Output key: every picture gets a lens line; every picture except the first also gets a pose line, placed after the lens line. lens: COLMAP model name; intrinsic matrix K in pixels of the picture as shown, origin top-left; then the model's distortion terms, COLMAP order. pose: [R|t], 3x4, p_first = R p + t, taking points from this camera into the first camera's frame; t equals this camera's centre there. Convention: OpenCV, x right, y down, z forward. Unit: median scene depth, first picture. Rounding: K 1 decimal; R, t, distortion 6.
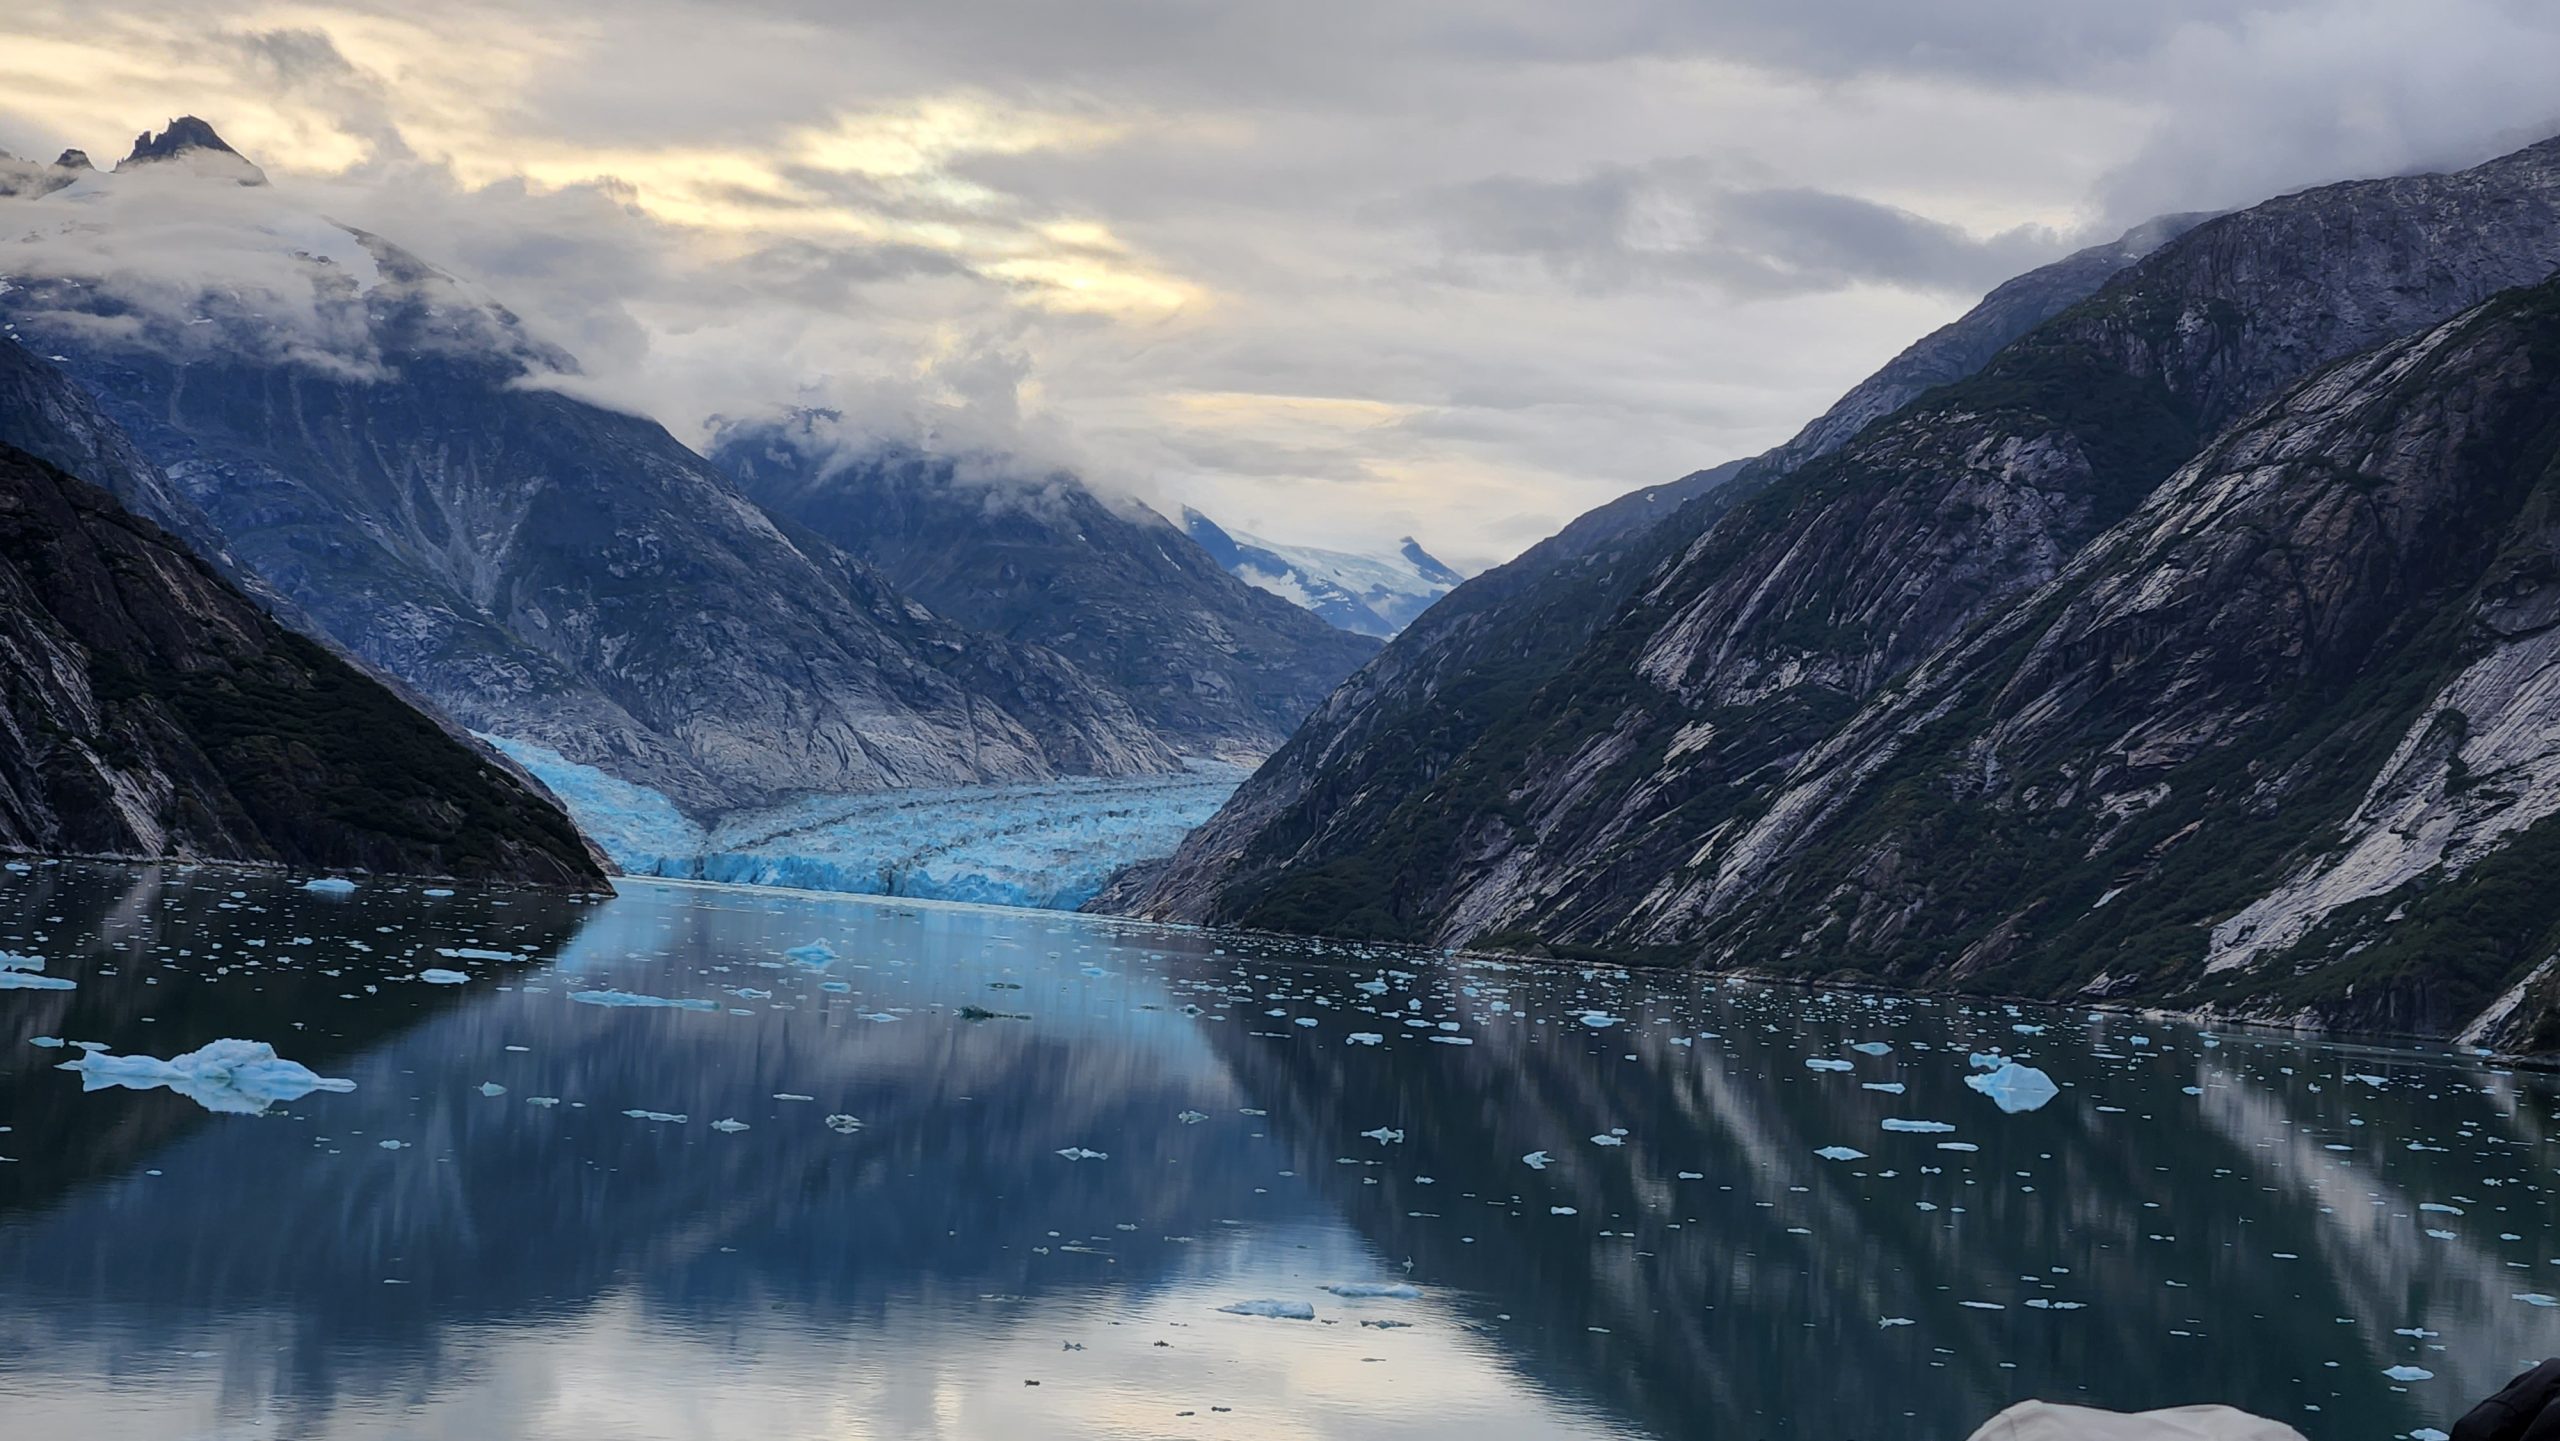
lens RADIAL K [[10881.2, 0, 1280.0], [0, 10881.2, 720.5], [0, 0, 1]] dist [-0.936960, 0.489419]
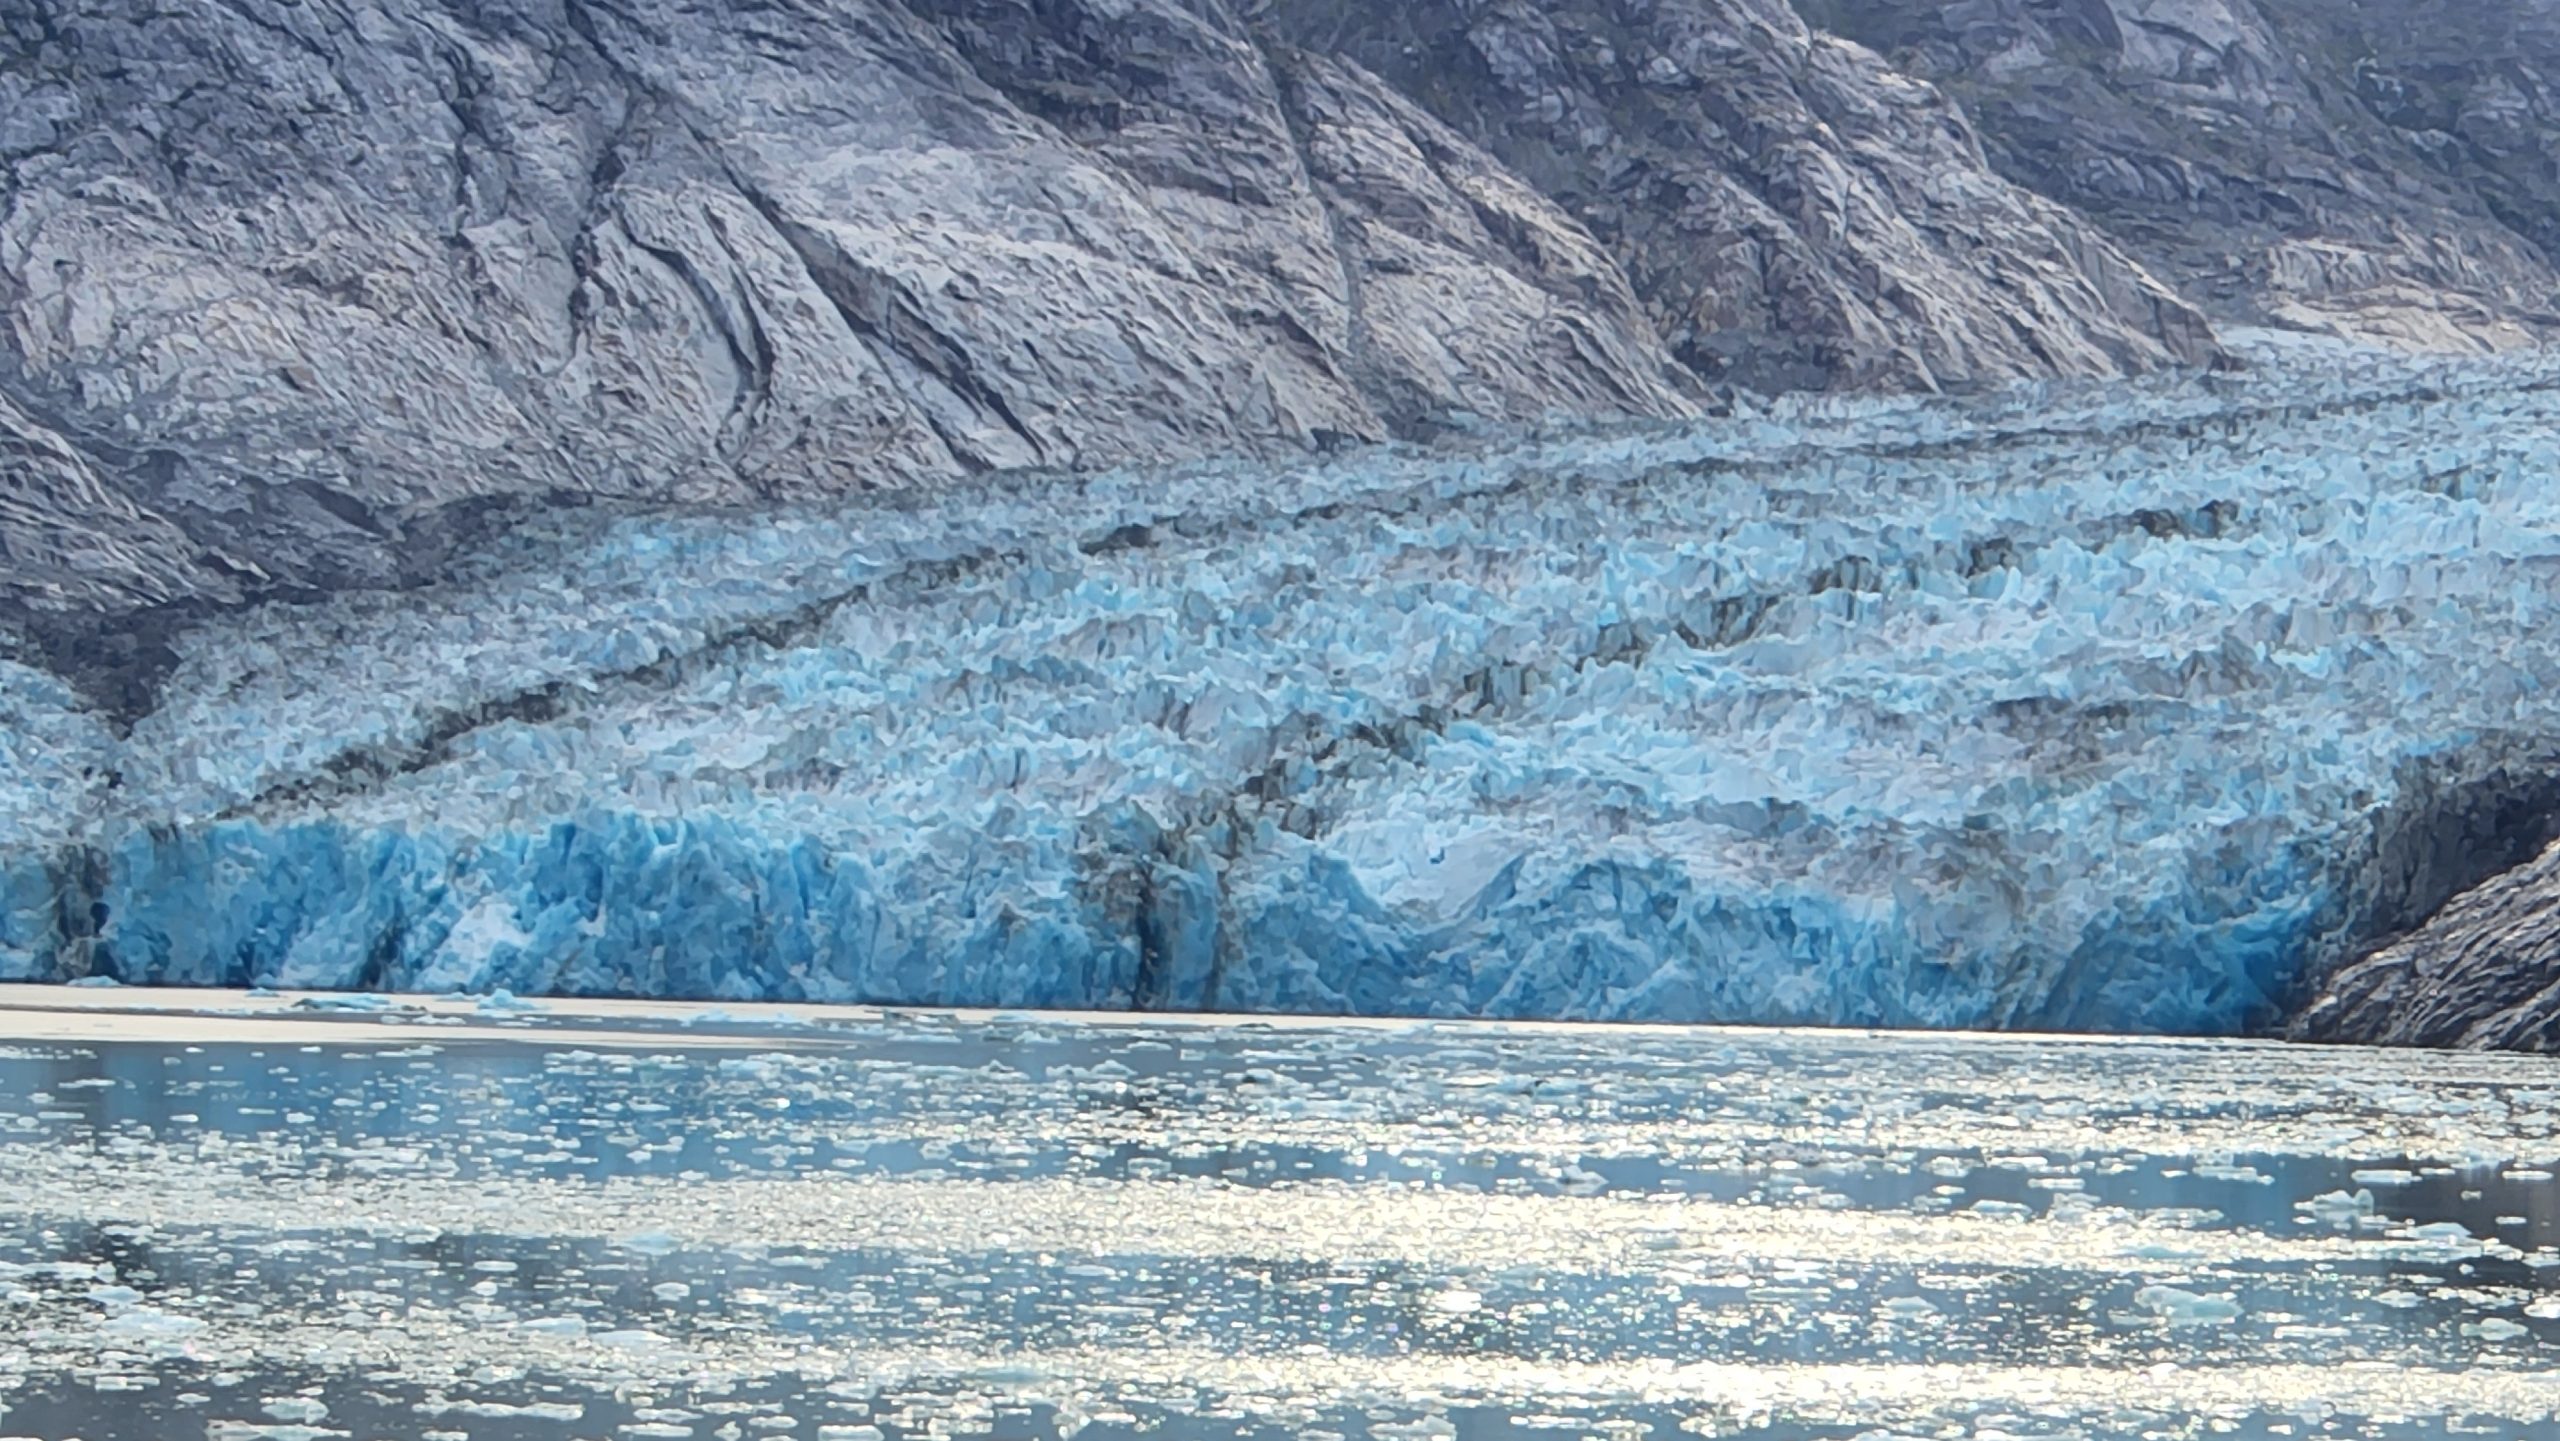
lens RADIAL K [[10881.2, 0, 1280.0], [0, 10881.2, 720.5], [0, 0, 1]] dist [-0.936960, 0.489419]
pose [[0.996814, -0.055360, 0.057418, -0.042242], [0.055500, 0.998458, -0.000845, 0.011266], [-0.057283, 0.004029, 0.998350, 0.791657]]
